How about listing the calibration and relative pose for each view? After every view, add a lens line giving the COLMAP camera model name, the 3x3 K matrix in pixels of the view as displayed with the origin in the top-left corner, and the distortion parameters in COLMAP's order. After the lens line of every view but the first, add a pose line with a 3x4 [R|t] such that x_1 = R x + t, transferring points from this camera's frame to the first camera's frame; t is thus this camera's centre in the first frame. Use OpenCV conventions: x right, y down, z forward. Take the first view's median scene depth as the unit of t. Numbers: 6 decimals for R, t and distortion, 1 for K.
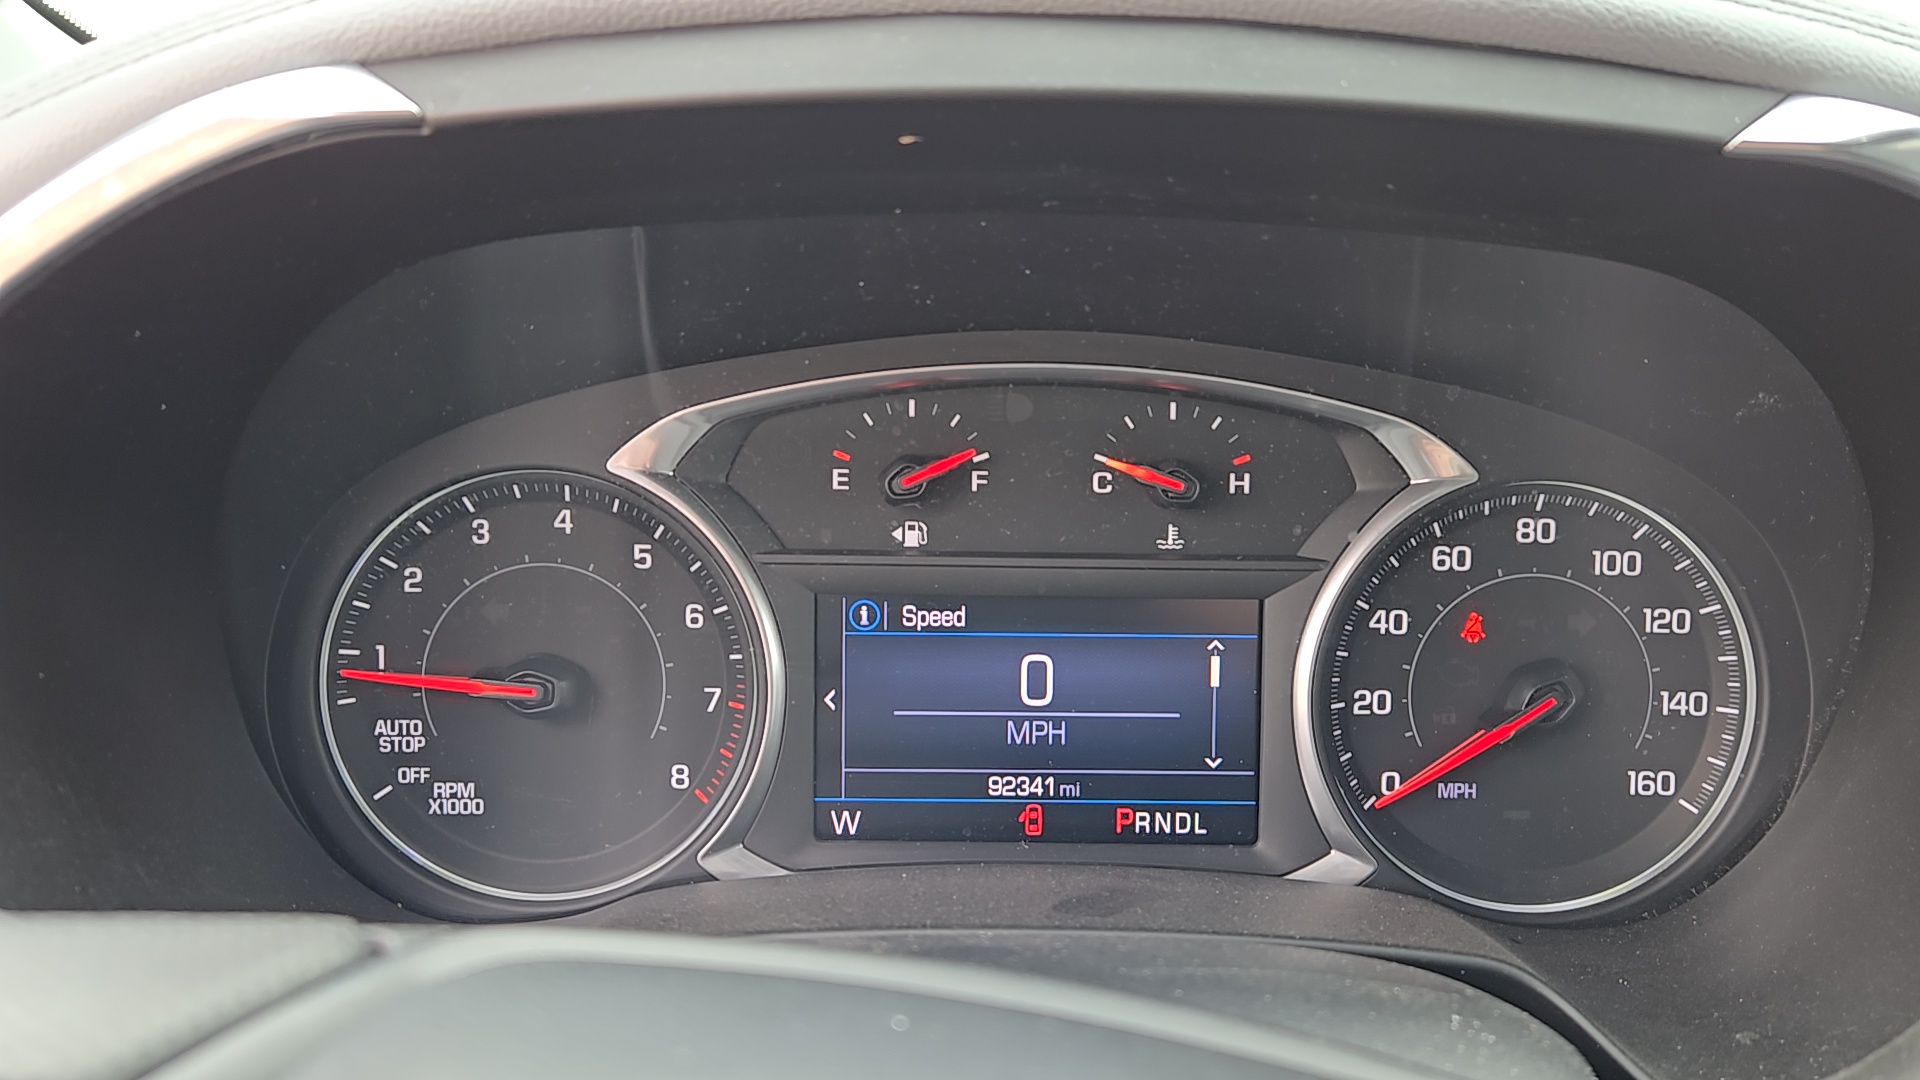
lens RADIAL K [[1634.0, 0, 970.1], [0, 1634.0, 545.3], [0, 0, 1]] dist [0.002165, 0.009299]
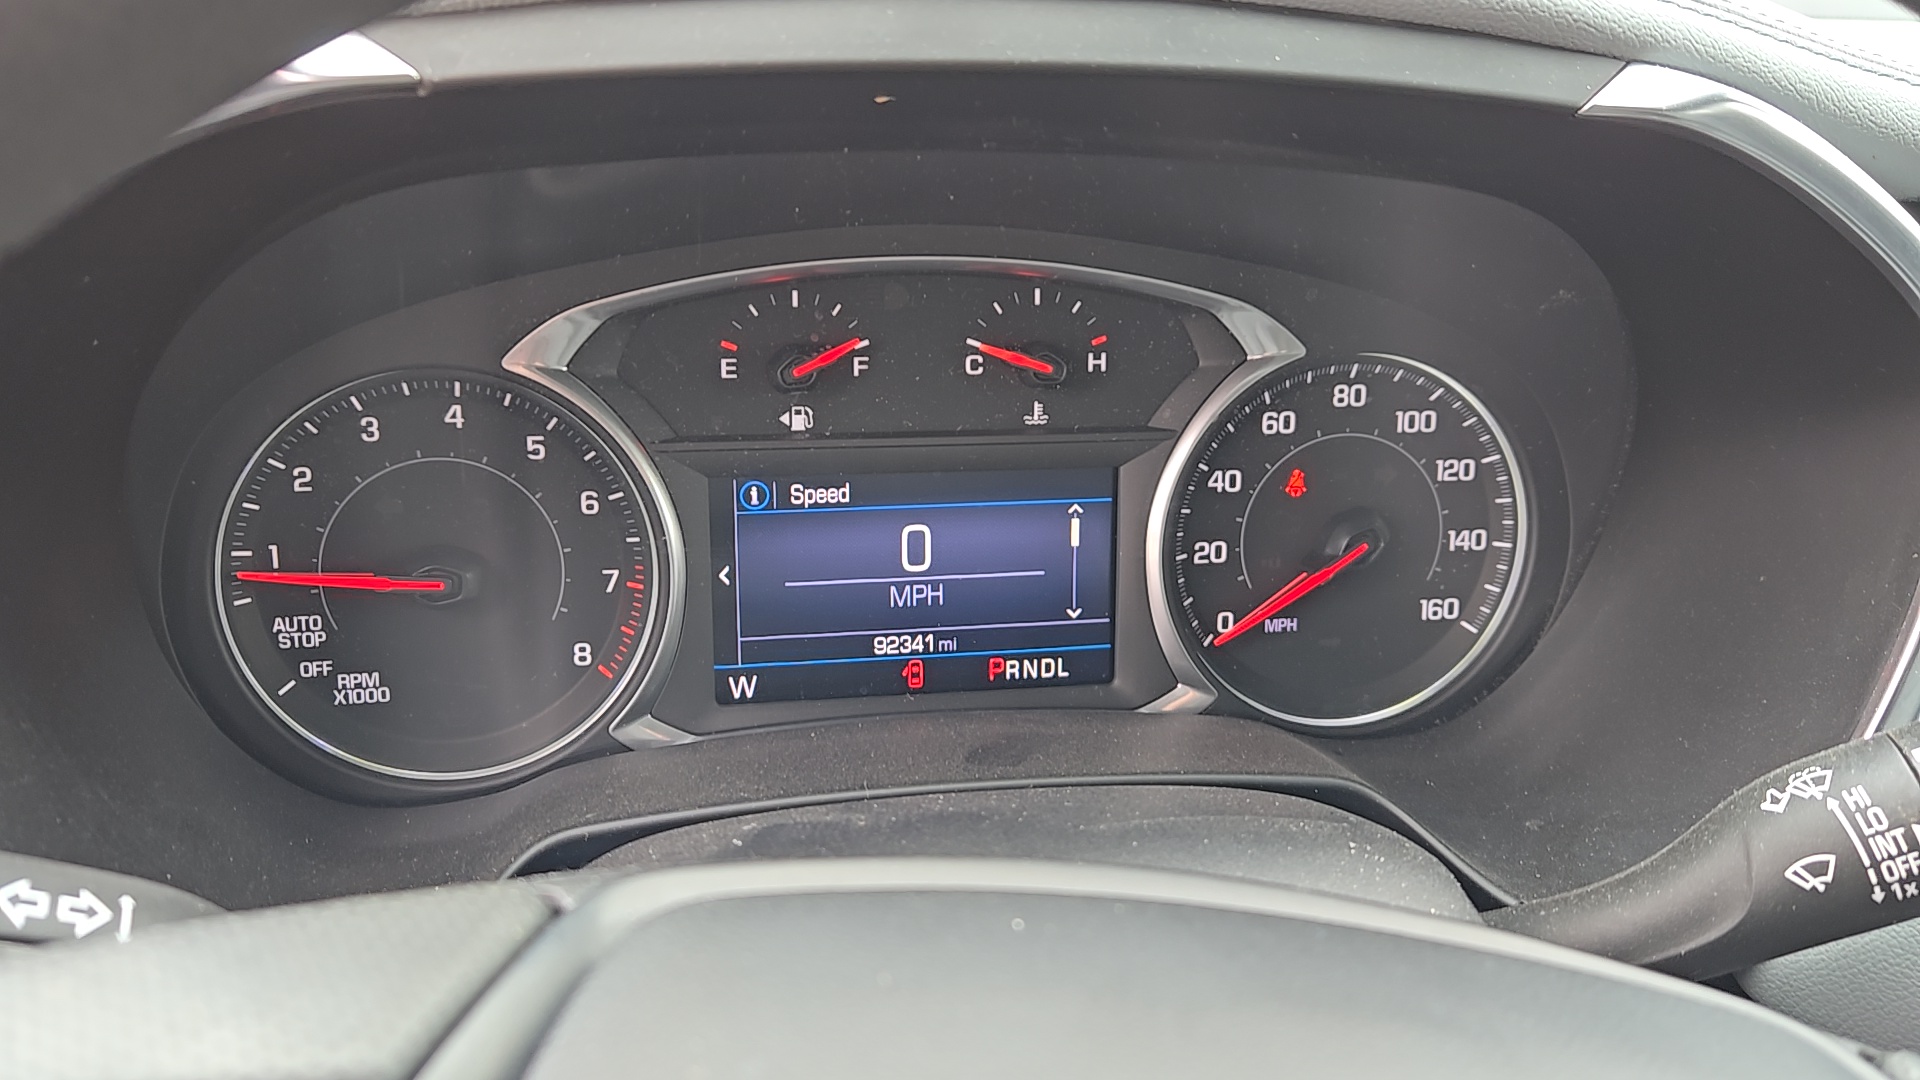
lens RADIAL K [[1634.0, 0, 955.0], [0, 1634.0, 534.7], [0, 0, 1]] dist [0.002165, 0.009299]
pose [[0.982363, -0.047740, 0.180786, -0.130407], [0.024402, 0.991320, 0.129184, -0.066178], [-0.185384, -0.122494, 0.975002, -0.062840]]
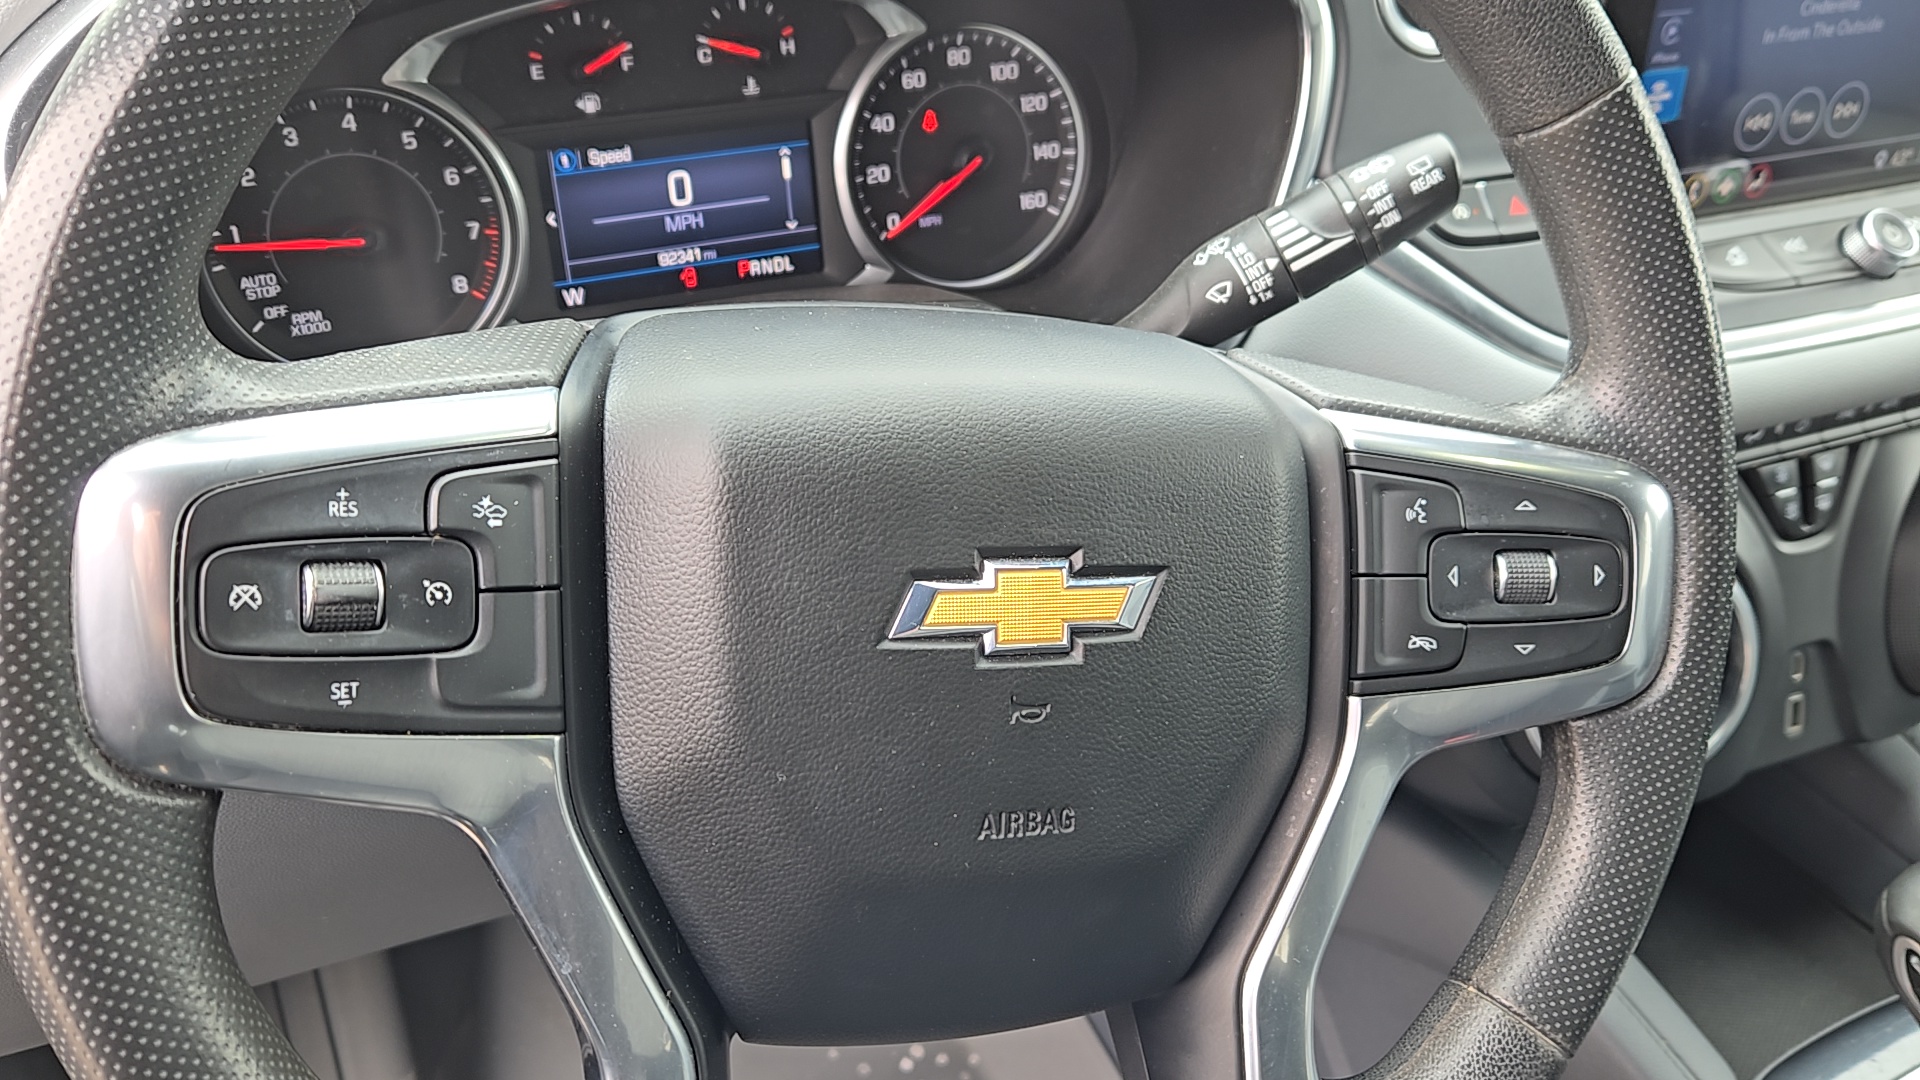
lens RADIAL K [[1634.0, 0, 941.2], [0, 1634.0, 530.9], [0, 0, 1]] dist [0.002165, 0.009299]
pose [[0.917967, -0.207327, 0.338159, -0.334363], [0.102469, 0.947537, 0.302776, -0.057617], [-0.383192, -0.243288, 0.891053, -0.596971]]
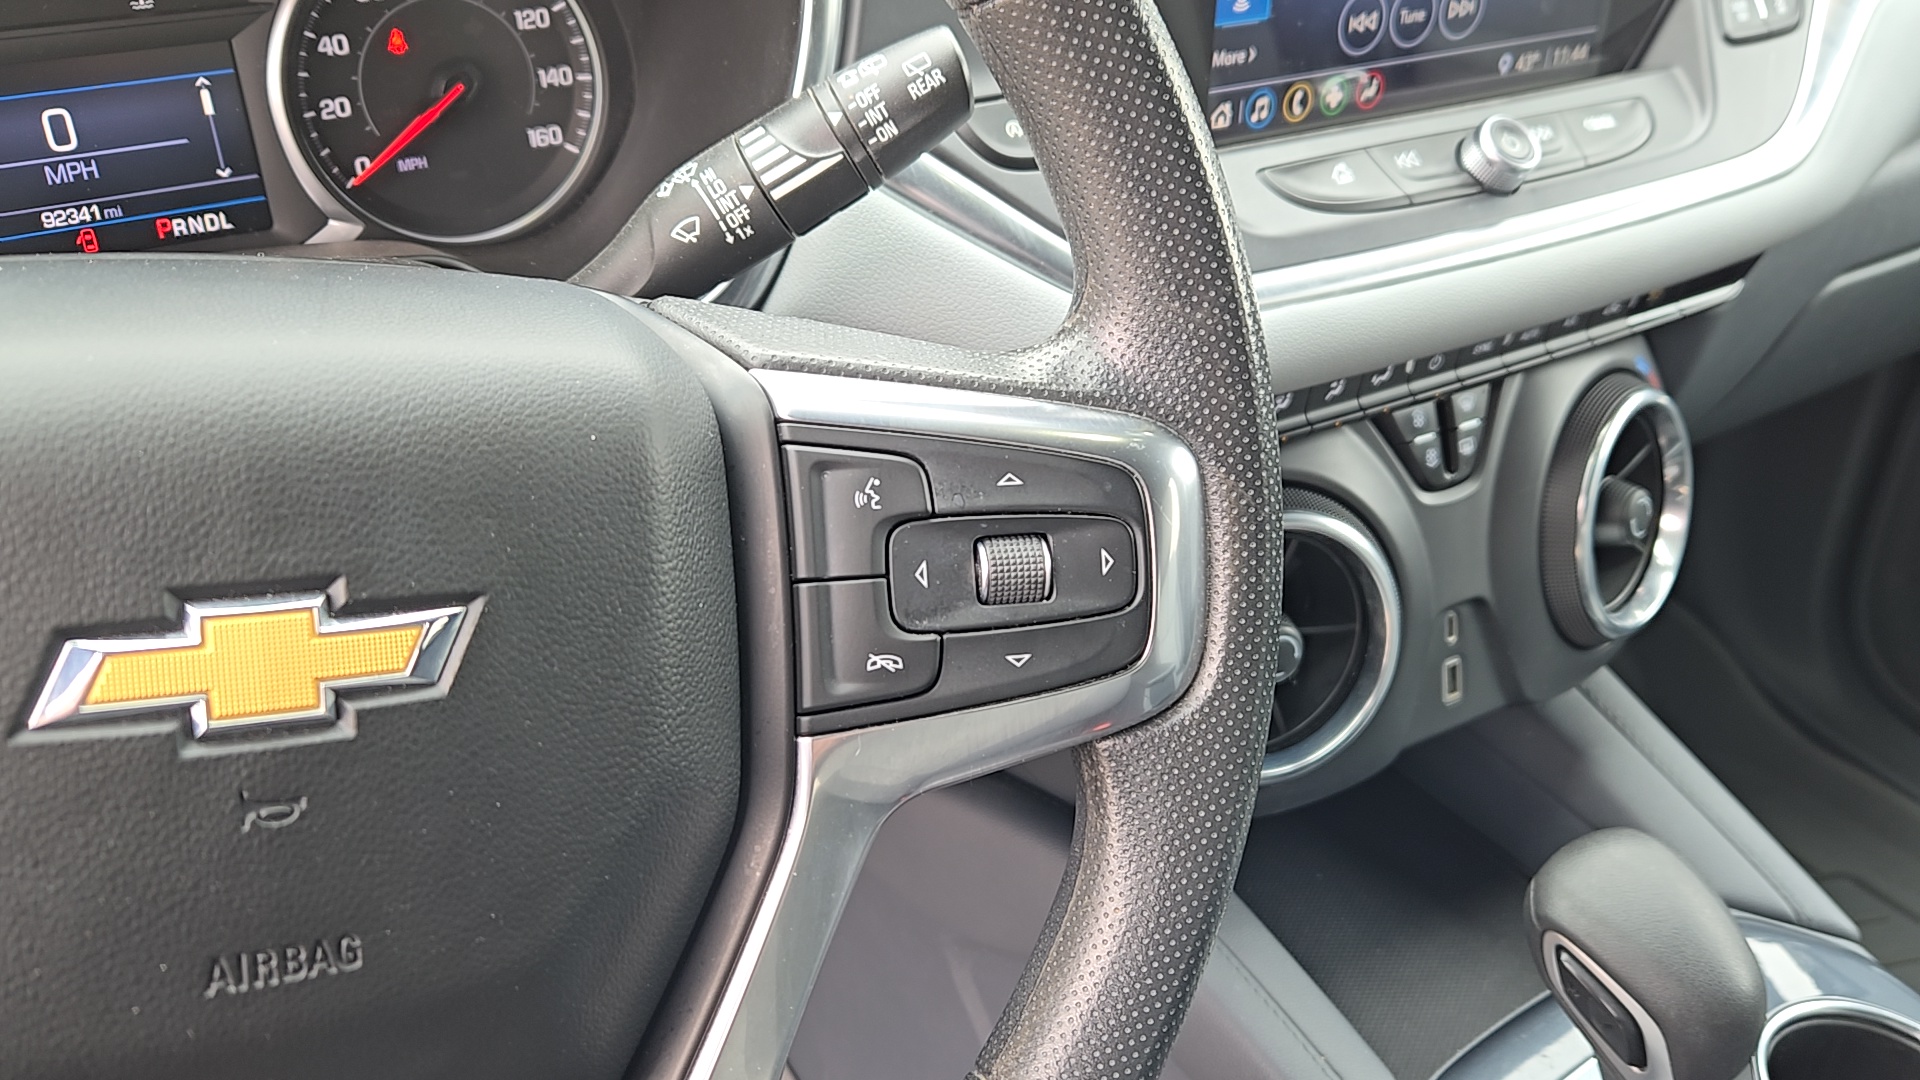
lens RADIAL K [[1634.0, 0, 941.0], [0, 1634.0, 531.3], [0, 0, 1]] dist [0.002165, 0.009299]
pose [[0.857868, -0.264850, 0.440361, -0.014167], [0.119139, 0.936109, 0.330916, 0.035346], [-0.499869, -0.231418, 0.834612, -0.473790]]
